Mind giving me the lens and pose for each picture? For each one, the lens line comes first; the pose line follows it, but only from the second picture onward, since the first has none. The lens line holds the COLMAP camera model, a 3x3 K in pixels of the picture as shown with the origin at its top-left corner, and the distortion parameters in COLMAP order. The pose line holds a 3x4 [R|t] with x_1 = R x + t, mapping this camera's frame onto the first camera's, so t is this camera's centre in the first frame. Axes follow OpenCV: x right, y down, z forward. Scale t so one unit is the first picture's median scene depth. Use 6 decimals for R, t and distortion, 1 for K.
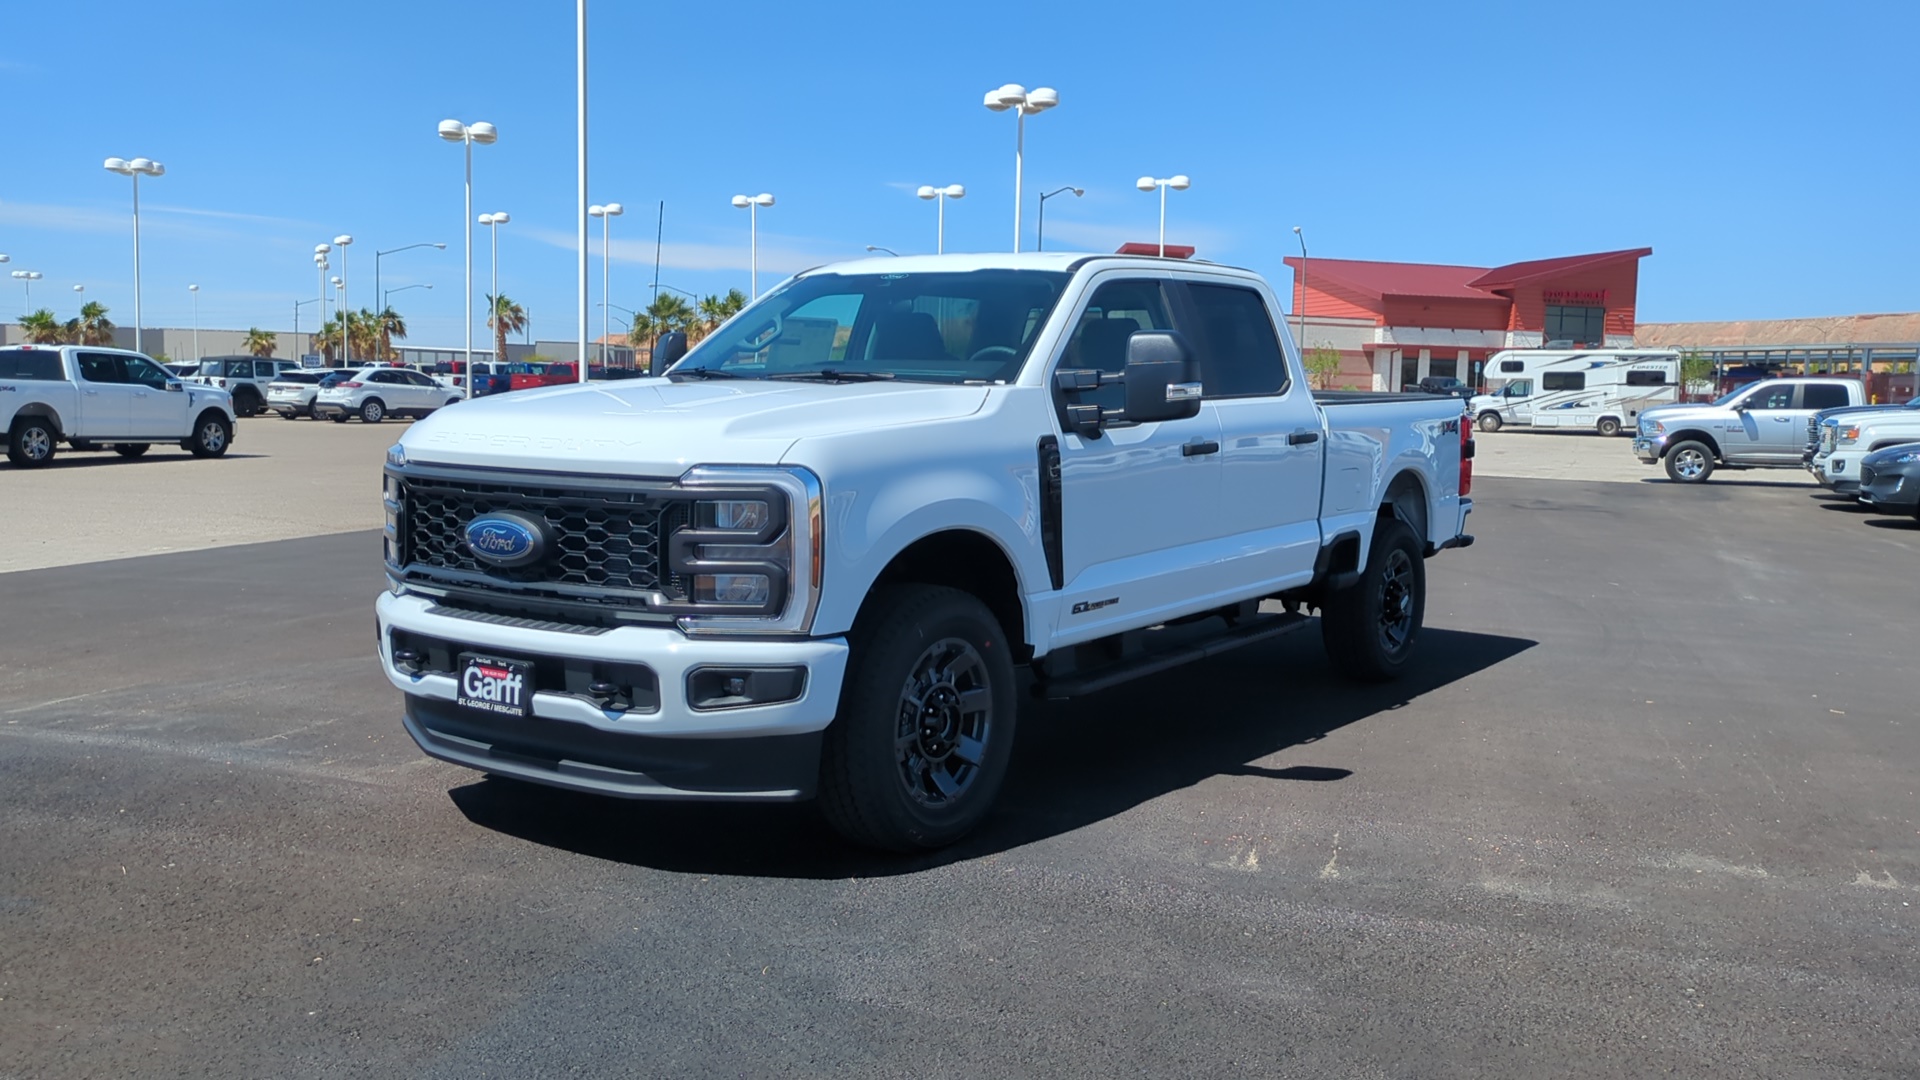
lens RADIAL K [[1622.9, 0, 981.6], [0, 1622.9, 529.8], [0, 0, 1]] dist [0.060504, -0.065606]
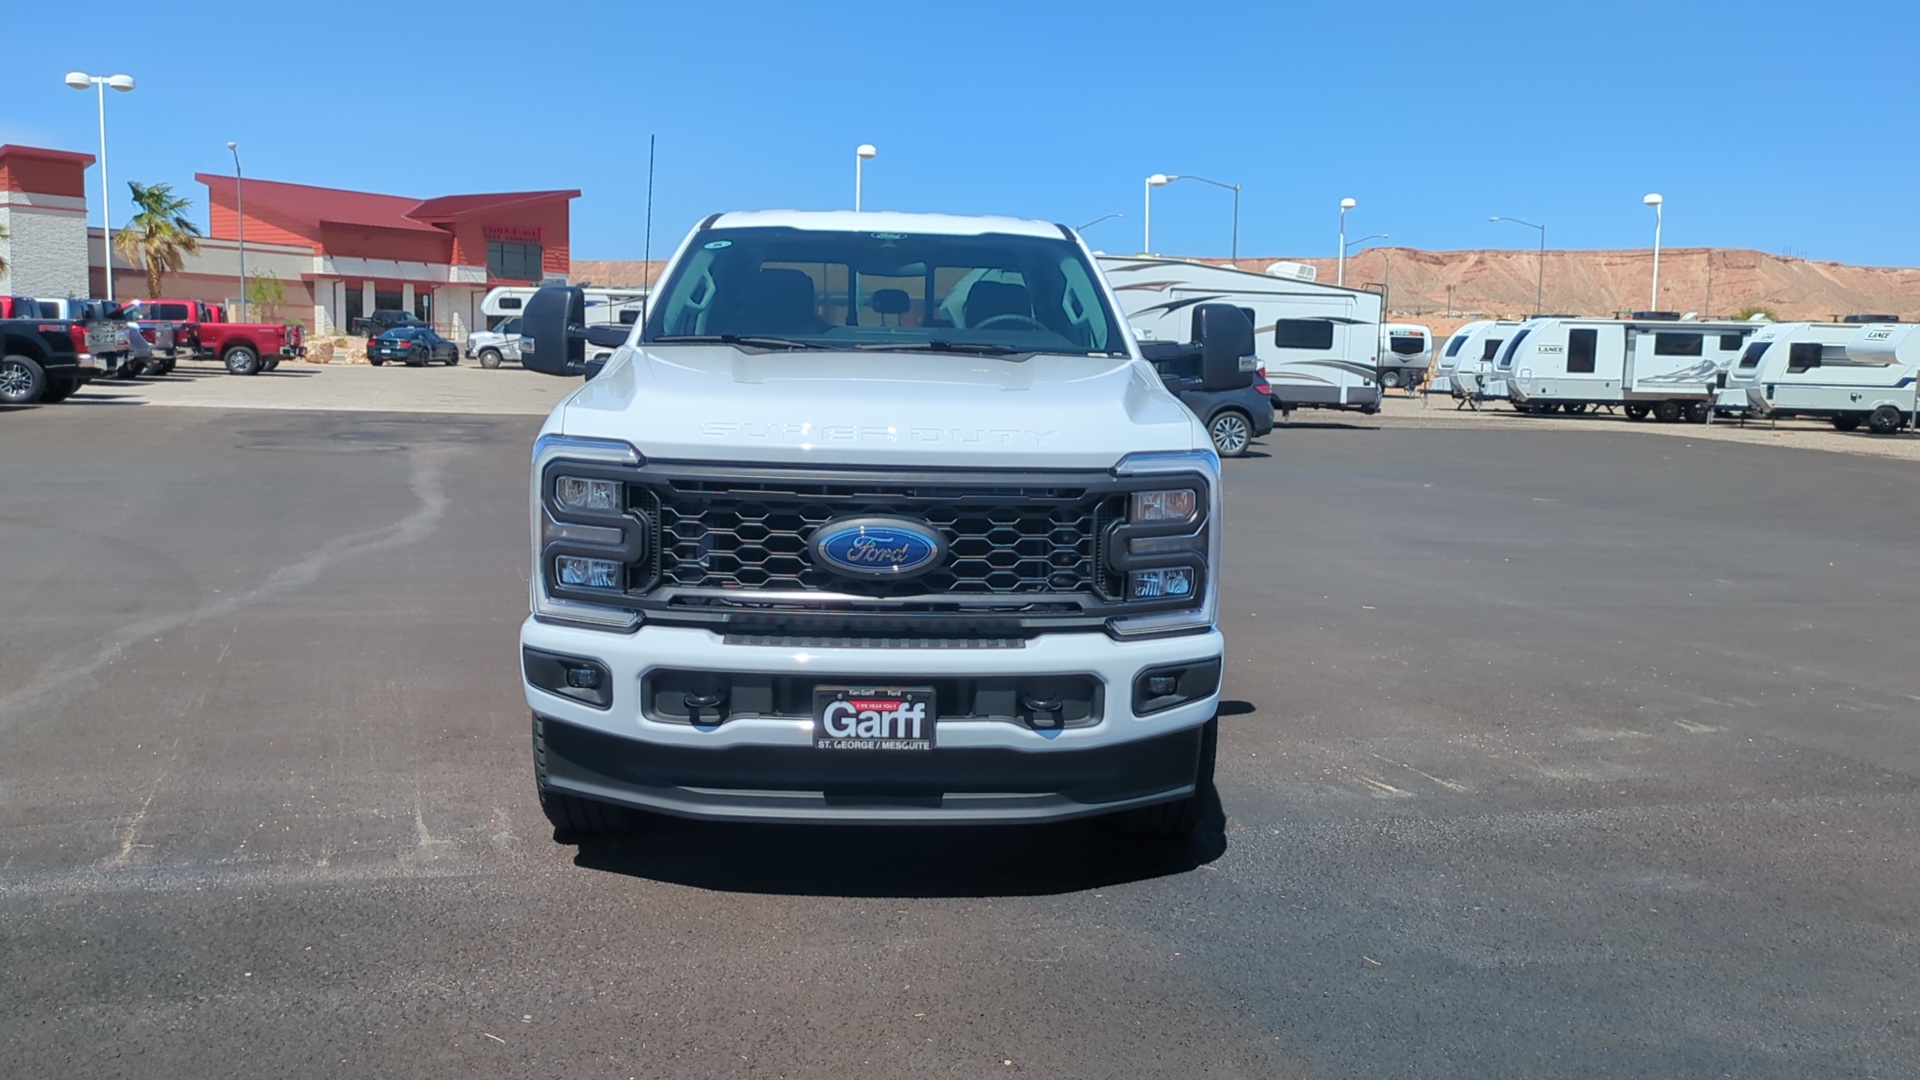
lens RADIAL K [[1622.9, 0, 975.8], [0, 1622.9, 523.2], [0, 0, 1]] dist [0.060504, -0.065606]
pose [[0.805675, -0.062784, 0.589021, -0.652489], [0.041400, 0.997904, 0.049739, -0.041215], [-0.590909, -0.015688, 0.806586, 0.247370]]
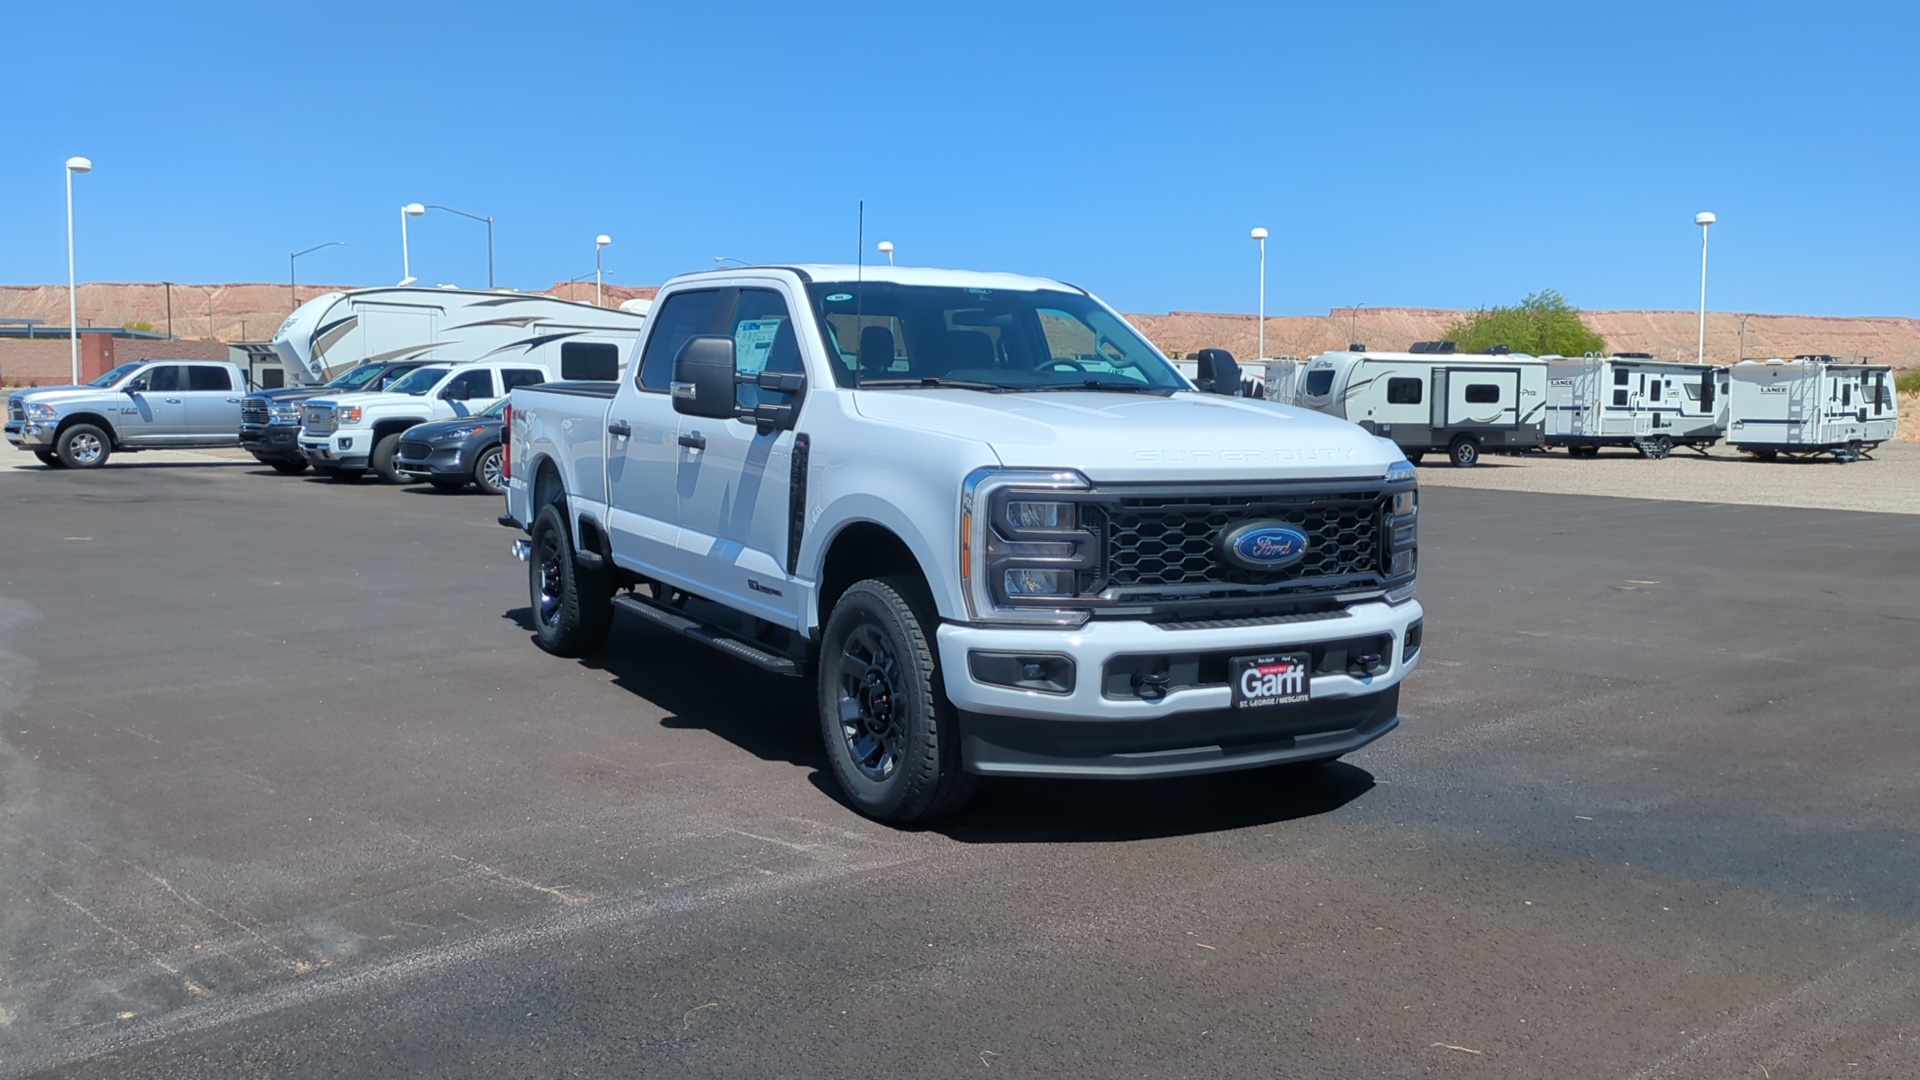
lens RADIAL K [[1622.9, 0, 971.7], [0, 1622.9, 517.6], [0, 0, 1]] dist [0.060504, -0.065606]
pose [[0.448749, -0.081345, 0.889948, -1.161553], [0.074413, 0.995792, 0.053497, -0.073492], [-0.890554, 0.042217, 0.452913, 0.595579]]
